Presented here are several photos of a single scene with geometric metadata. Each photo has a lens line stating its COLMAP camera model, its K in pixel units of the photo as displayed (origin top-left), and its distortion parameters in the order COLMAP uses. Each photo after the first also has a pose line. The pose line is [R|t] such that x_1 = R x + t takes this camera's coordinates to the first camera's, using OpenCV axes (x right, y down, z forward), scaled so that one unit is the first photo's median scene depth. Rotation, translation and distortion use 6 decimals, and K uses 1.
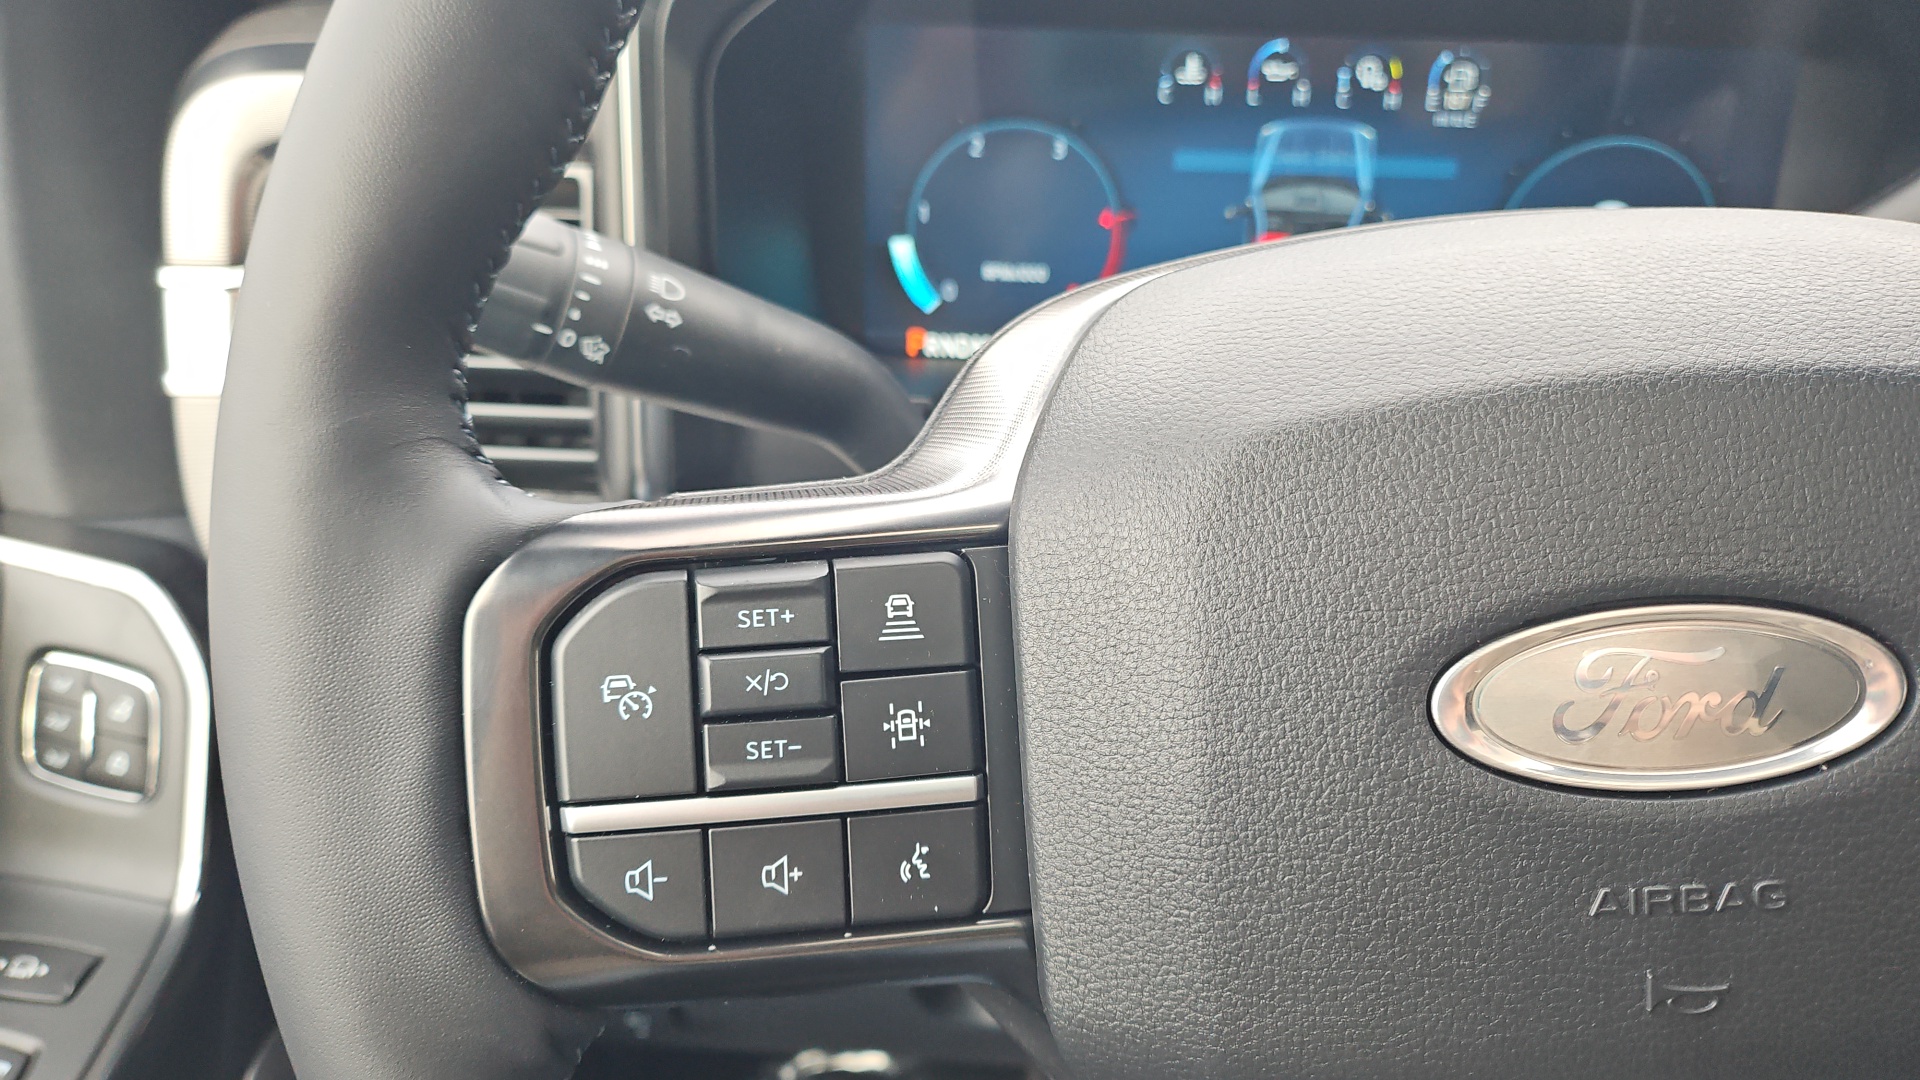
lens RADIAL K [[1345.2, 0, 944.7], [0, 1345.2, 548.1], [0, 0, 1]] dist [0.030849, -0.064997]
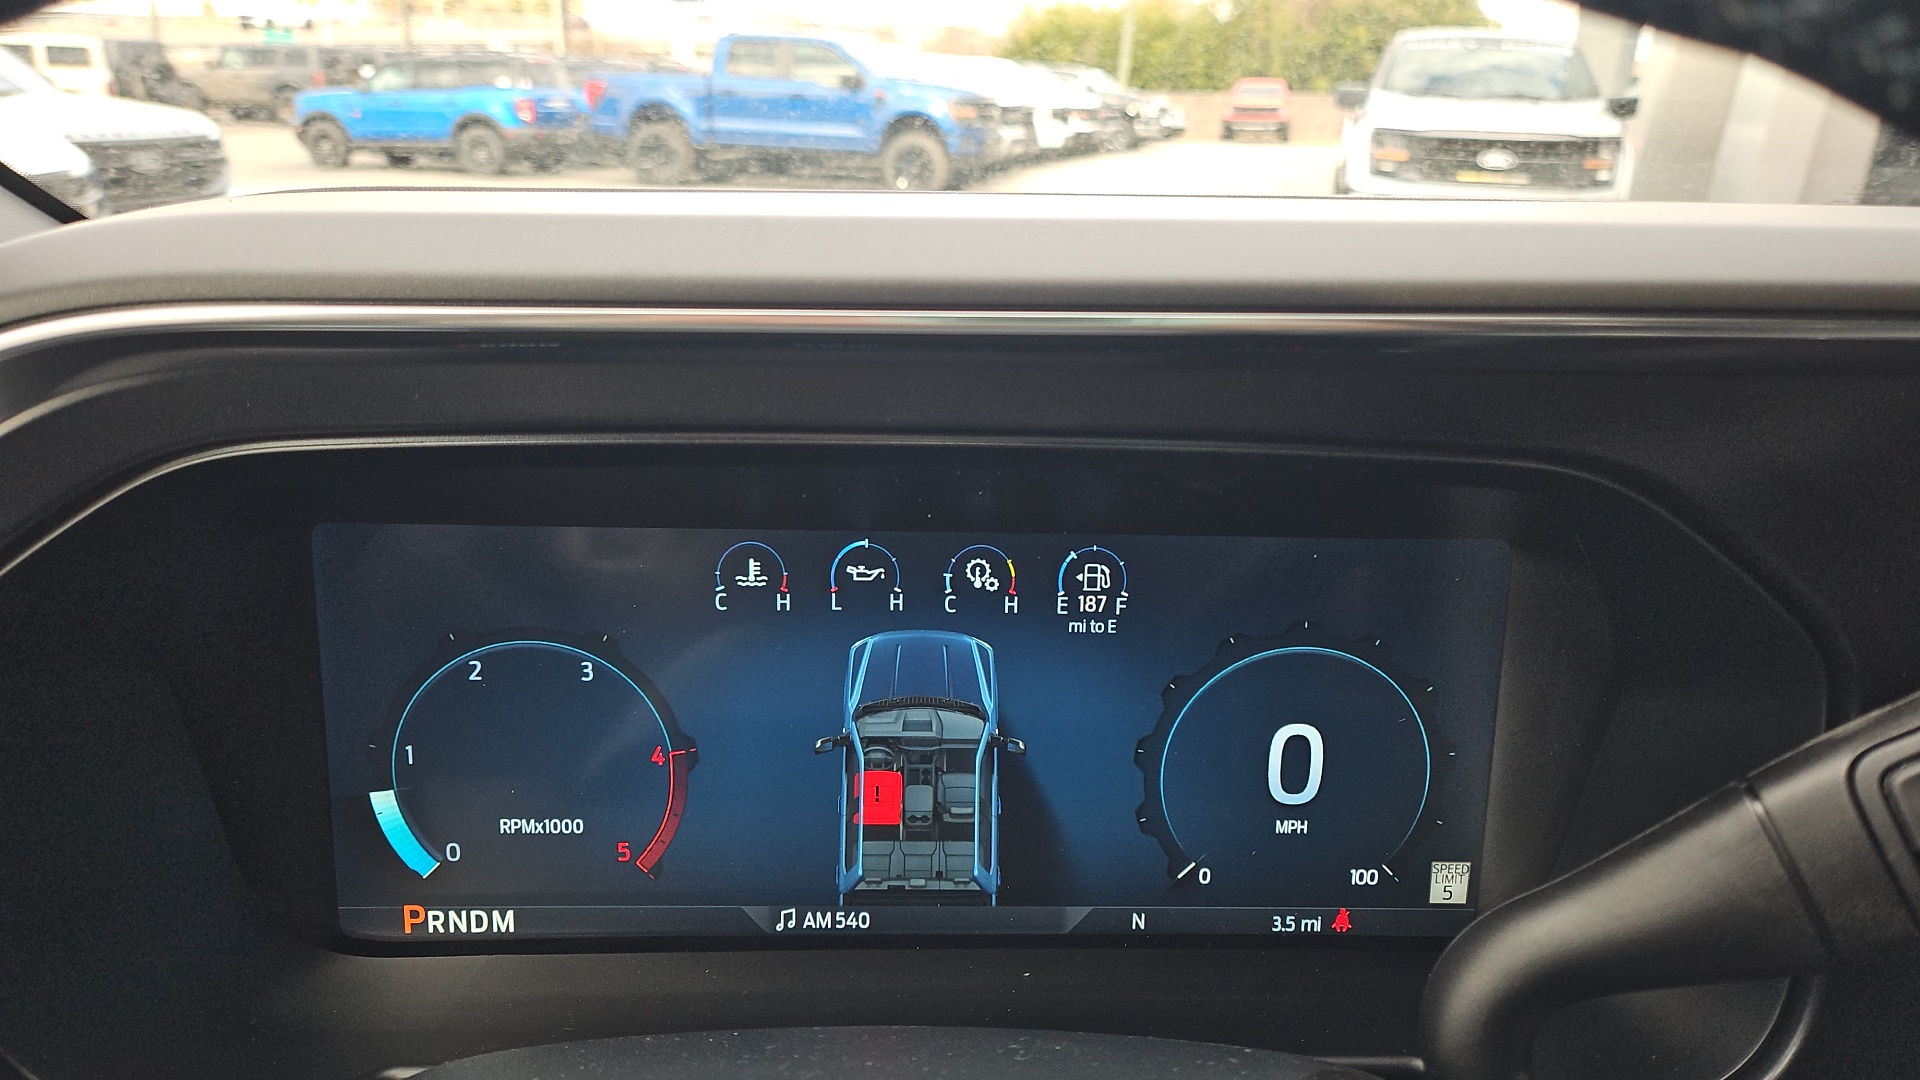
lens RADIAL K [[1324.9, 0, 971.0], [0, 1324.9, 566.9], [0, 0, 1]] dist [0.035776, -0.003423]
pose [[0.993698, -0.026821, 0.108833, 0.226209], [0.043028, 0.987837, -0.149424, -0.241088], [-0.103502, 0.153165, 0.982765, 0.245135]]
